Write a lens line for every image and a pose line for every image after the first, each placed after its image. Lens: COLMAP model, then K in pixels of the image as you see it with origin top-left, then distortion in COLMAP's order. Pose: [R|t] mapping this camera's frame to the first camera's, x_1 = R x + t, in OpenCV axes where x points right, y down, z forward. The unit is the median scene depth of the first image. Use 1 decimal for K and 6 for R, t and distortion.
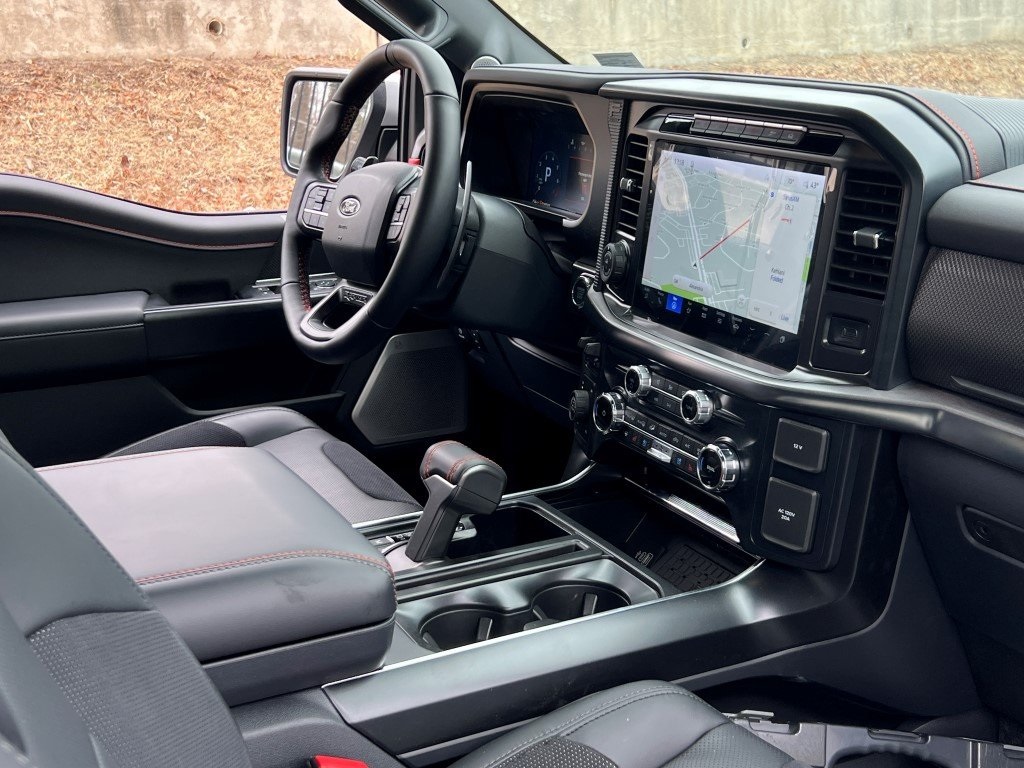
lens RADIAL K [[1257.4, 0, 512.0], [0, 1257.4, 384.0], [0, 0, 1]] dist [0.122529, 0.001816]
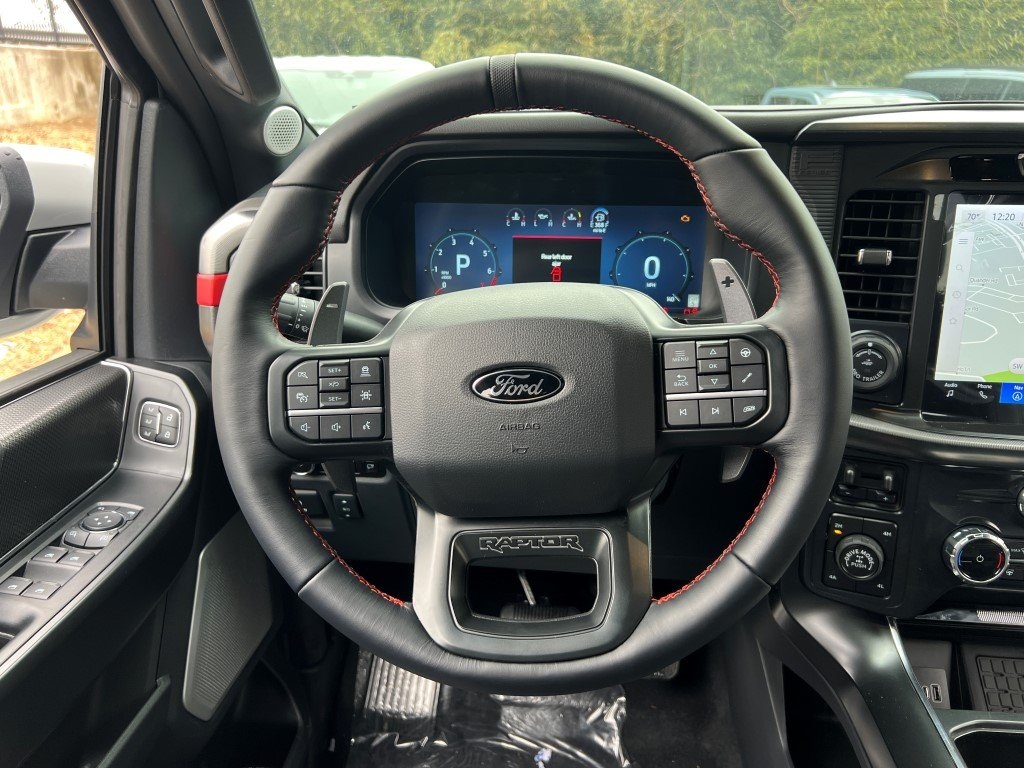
lens RADIAL K [[787.0, 0, 512.0], [0, 787.0, 384.0], [0, 0, 1]] dist [0.027814, -0.005392]
pose [[0.569595, -0.272874, 0.775307, -0.458125], [0.230979, 0.958410, 0.167625, -0.237015], [-0.788803, 0.083601, 0.608934, 0.984766]]
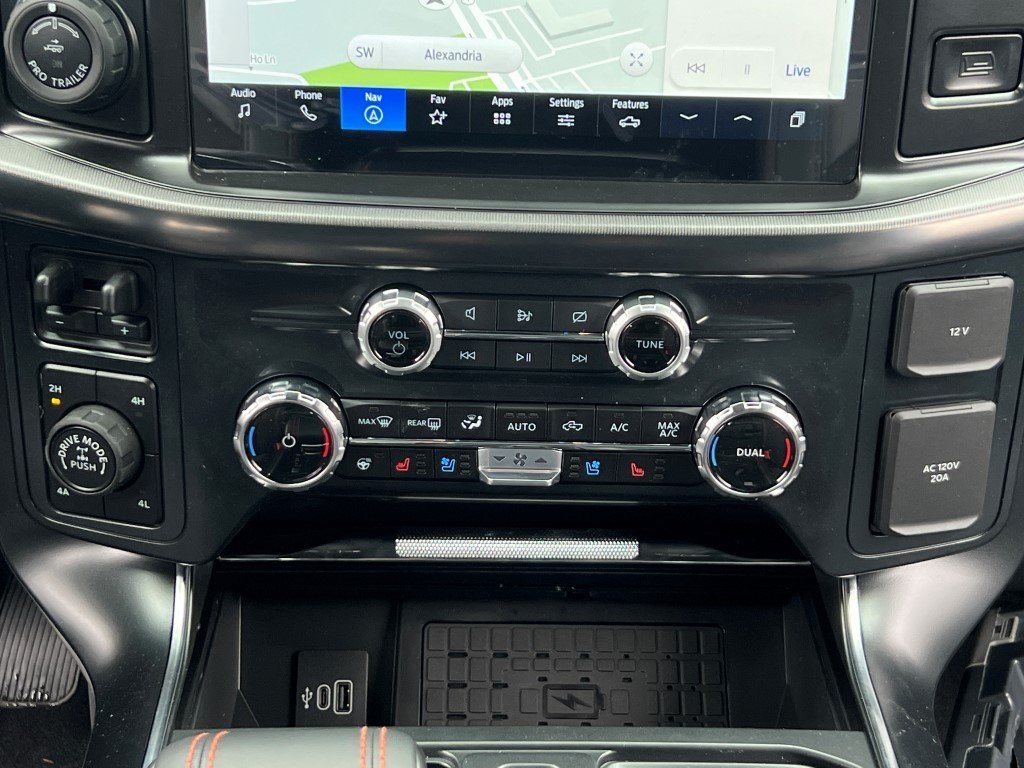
lens RADIAL K [[1671.9, 0, 531.3], [0, 1671.9, 385.1], [0, 0, 1]] dist [0.198420, -0.794116]
pose [[0.467314, -0.423237, 0.776201, -0.300161], [0.224873, 0.905992, 0.358622, -0.169153], [-0.855015, 0.006958, 0.518557, 0.717675]]
